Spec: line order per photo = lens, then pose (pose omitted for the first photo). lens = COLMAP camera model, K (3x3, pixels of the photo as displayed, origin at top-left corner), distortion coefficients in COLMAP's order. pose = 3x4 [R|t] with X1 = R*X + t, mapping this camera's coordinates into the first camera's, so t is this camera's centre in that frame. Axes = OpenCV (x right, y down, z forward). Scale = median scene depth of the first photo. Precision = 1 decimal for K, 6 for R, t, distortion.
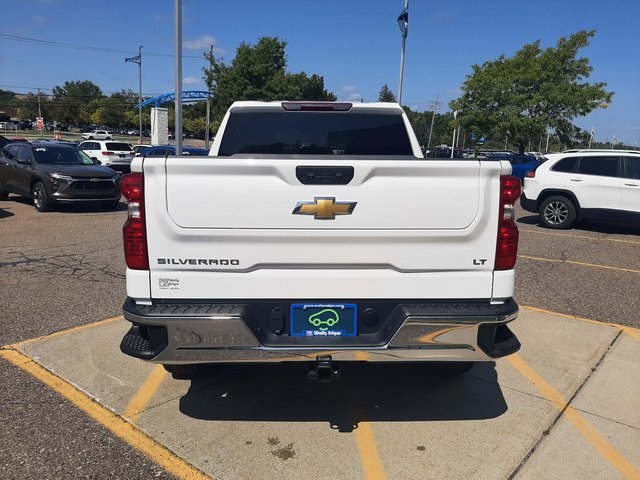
lens RADIAL K [[492.6, 0, 324.9], [0, 492.6, 240.9], [0, 0, 1]] dist [0.046272, -0.072957]
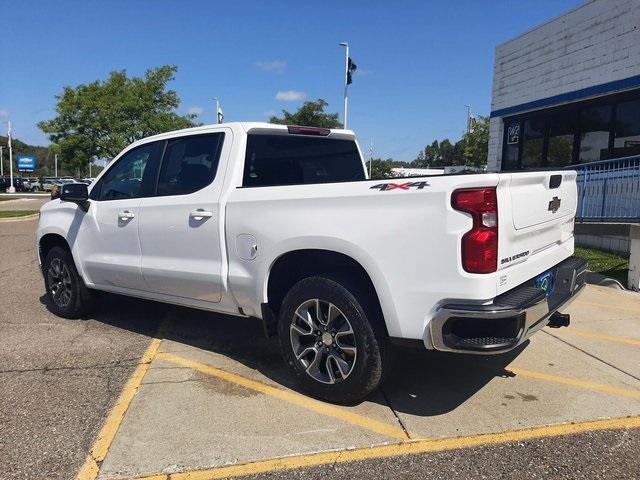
lens RADIAL K [[492.6, 0, 325.1], [0, 492.6, 238.8], [0, 0, 1]] dist [0.046272, -0.072957]
pose [[0.663269, -0.128965, 0.737185, -0.109758], [0.168255, 0.985519, 0.021025, -0.007990], [-0.729222, 0.110090, 0.675364, 0.038453]]
